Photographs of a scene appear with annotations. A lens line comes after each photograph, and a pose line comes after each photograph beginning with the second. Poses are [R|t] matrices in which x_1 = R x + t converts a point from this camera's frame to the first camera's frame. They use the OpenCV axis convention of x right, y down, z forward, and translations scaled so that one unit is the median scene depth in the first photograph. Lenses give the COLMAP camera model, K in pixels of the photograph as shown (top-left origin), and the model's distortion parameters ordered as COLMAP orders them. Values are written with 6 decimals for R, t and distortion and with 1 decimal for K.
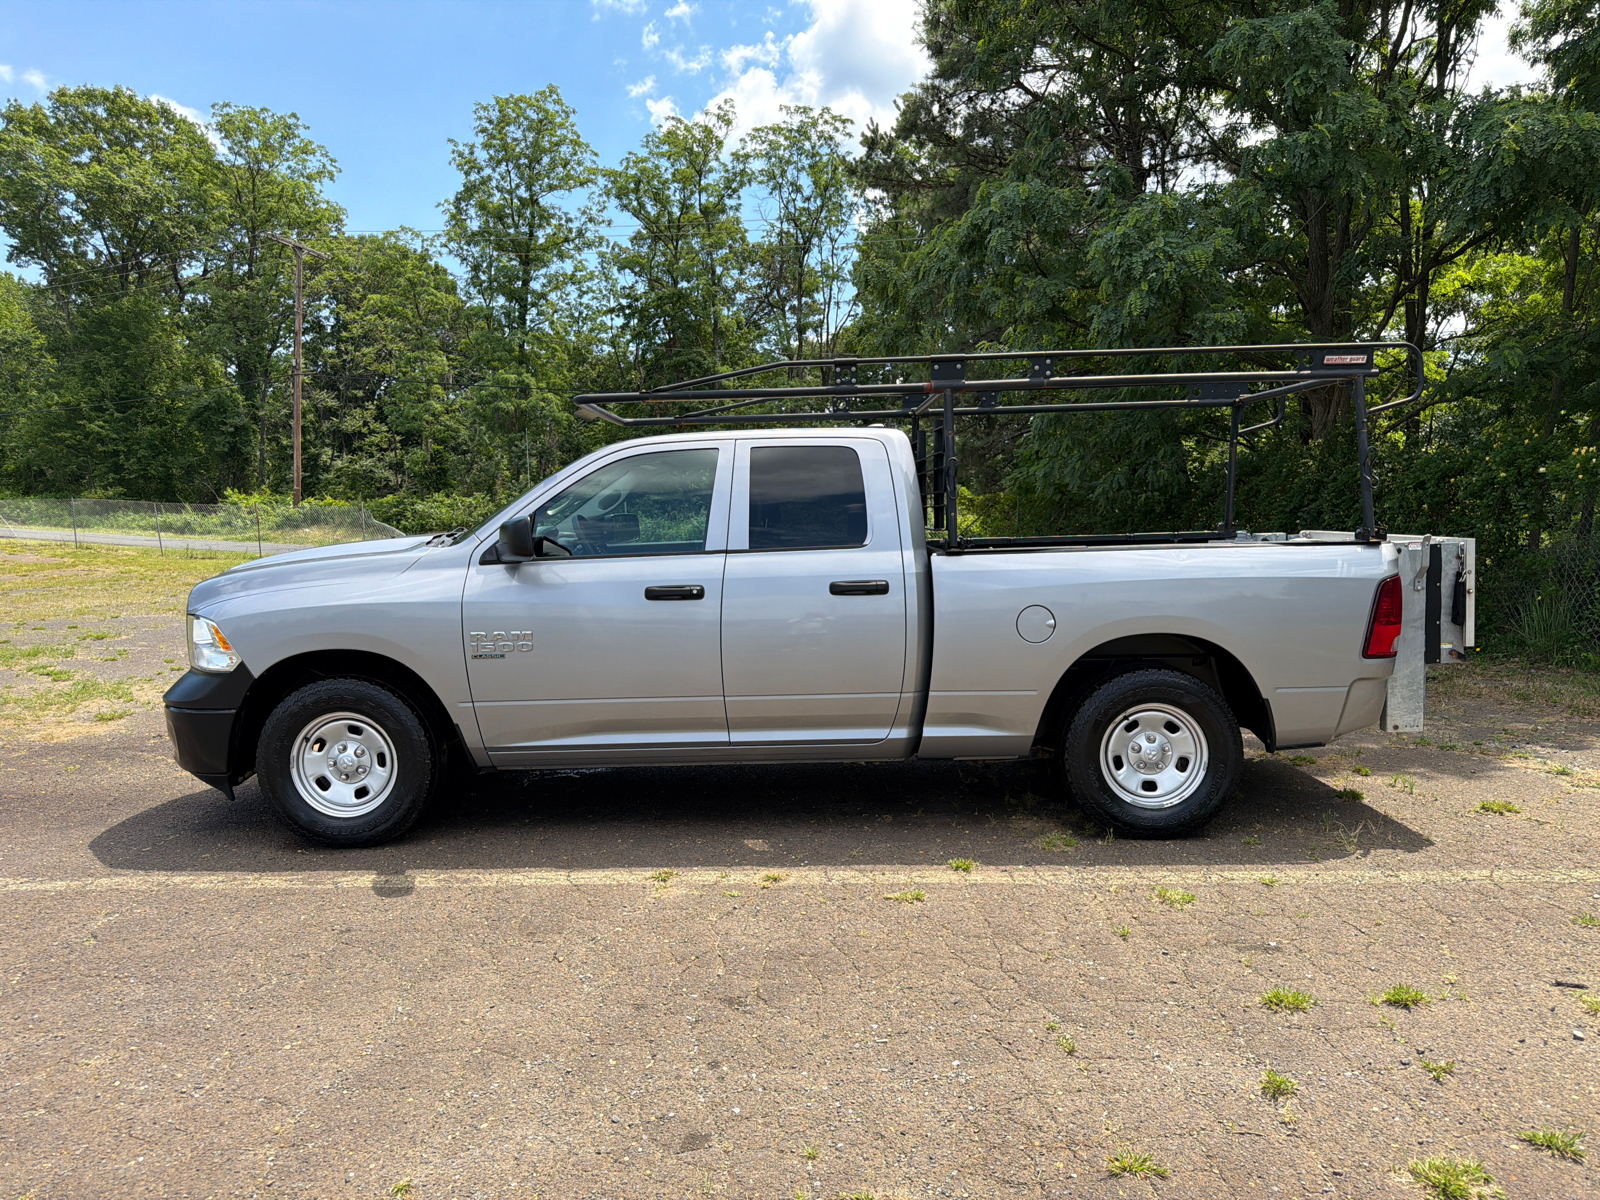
lens RADIAL K [[1137.3, 0, 799.3], [0, 1137.3, 582.8], [0, 0, 1]] dist [0.056171, -0.039815]
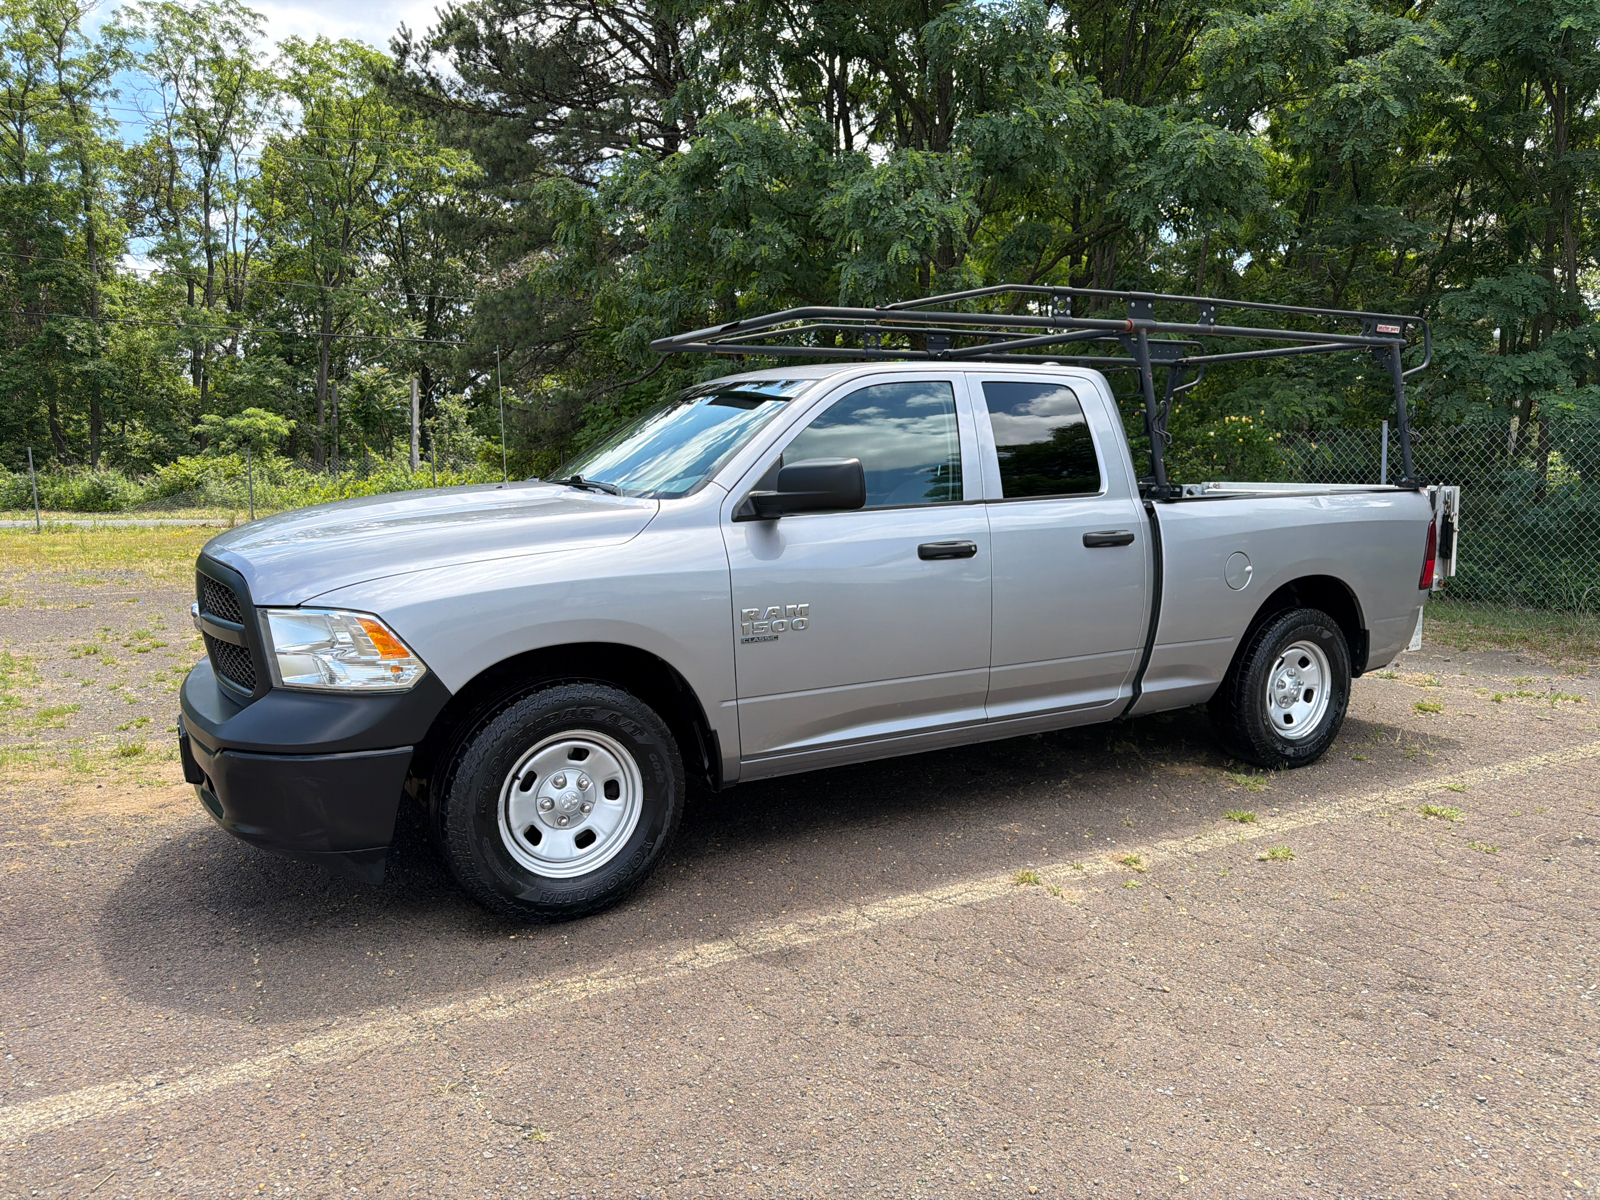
lens RADIAL K [[1137.3, 0, 774.4], [0, 1137.3, 589.5], [0, 0, 1]] dist [0.056171, -0.039815]
pose [[0.861941, -0.045308, 0.504981, -0.640690], [0.026318, 0.998655, 0.044680, -0.003569], [-0.506326, -0.025222, 0.861973, 0.325210]]
